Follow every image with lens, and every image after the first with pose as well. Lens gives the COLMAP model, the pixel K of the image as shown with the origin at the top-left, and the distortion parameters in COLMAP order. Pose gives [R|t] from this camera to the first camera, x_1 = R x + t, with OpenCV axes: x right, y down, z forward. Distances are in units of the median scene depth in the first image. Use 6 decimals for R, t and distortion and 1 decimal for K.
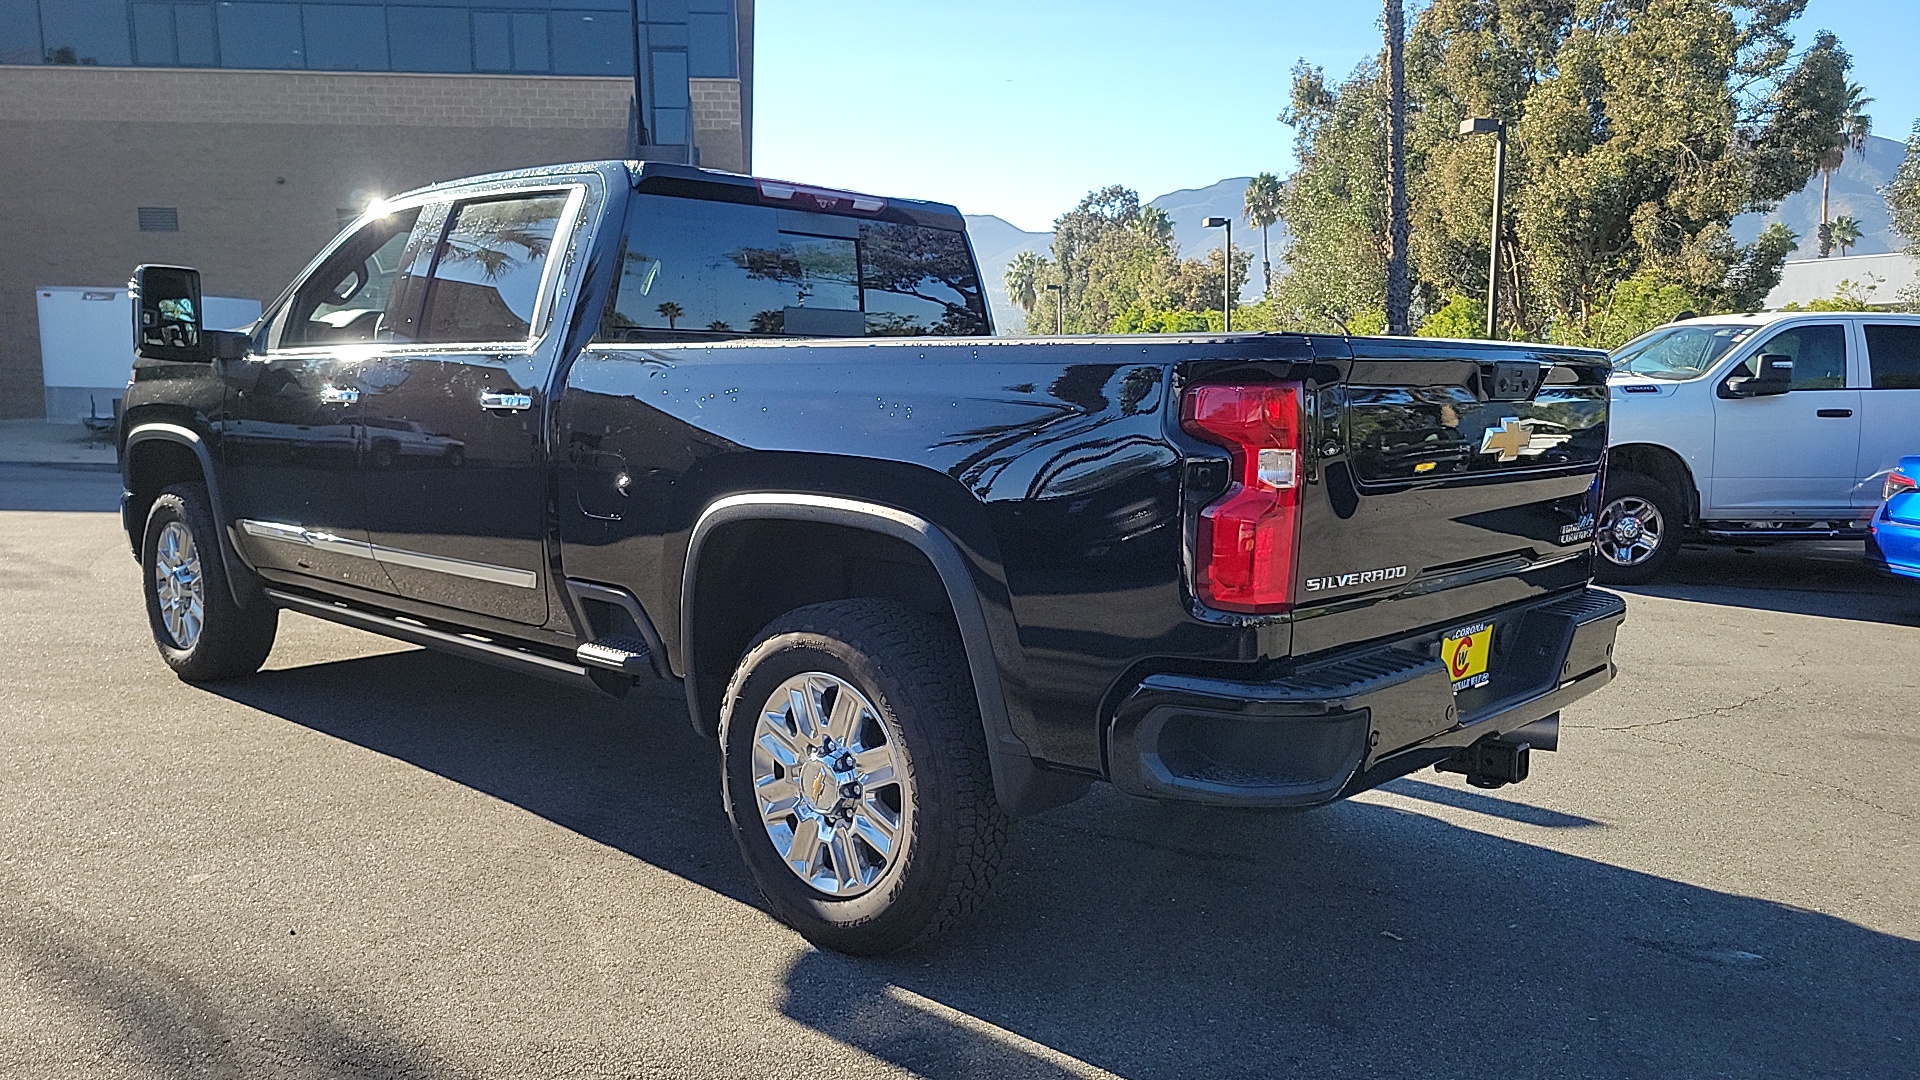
lens RADIAL K [[1485.3, 0, 960.0], [0, 1485.3, 540.0], [0, 0, 1]] dist [0.006761, -0.009711]
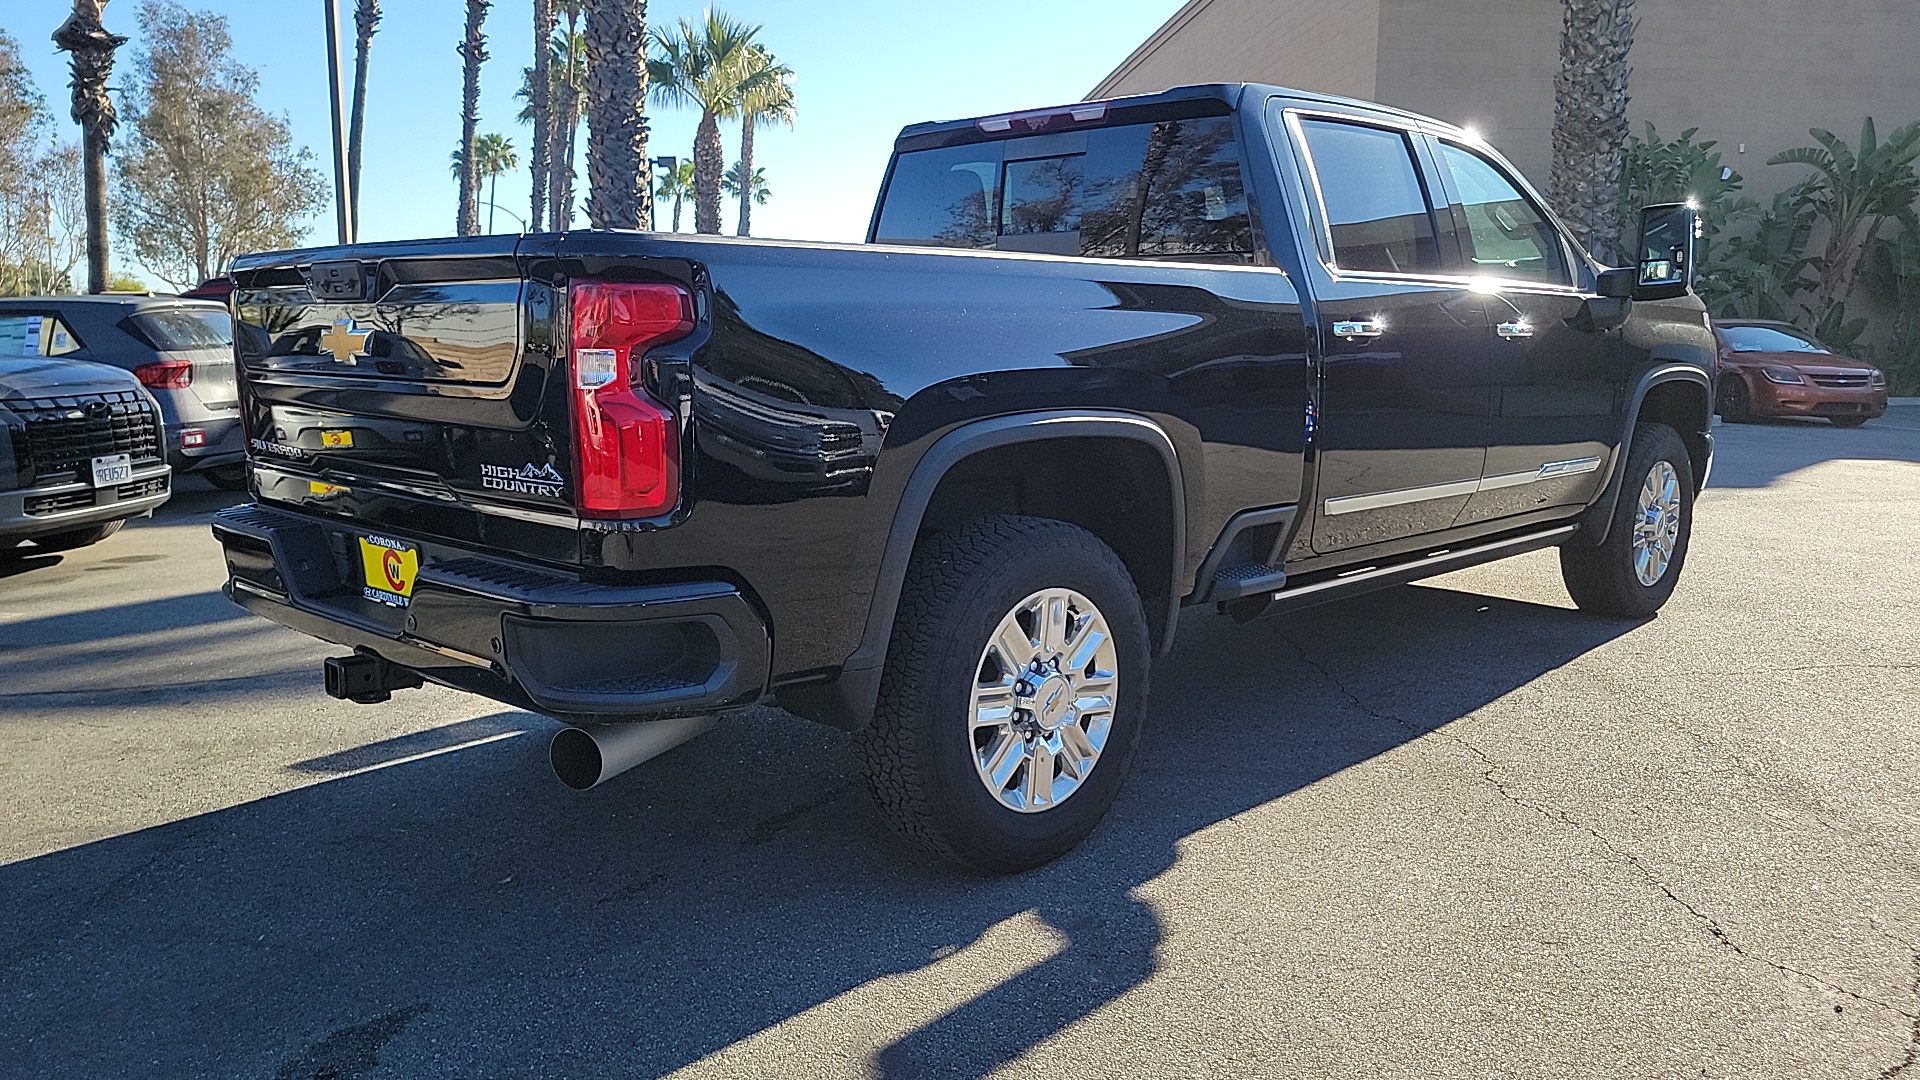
lens RADIAL K [[1453.5, 0, 948.9], [0, 1453.5, 535.7], [0, 0, 1]] dist [0.044762, -0.024527]
pose [[-0.050825, 0.127290, -0.990563, 0.930450], [-0.113945, 0.984629, 0.132374, -0.080527], [0.992186, 0.119598, -0.035539, 1.029775]]
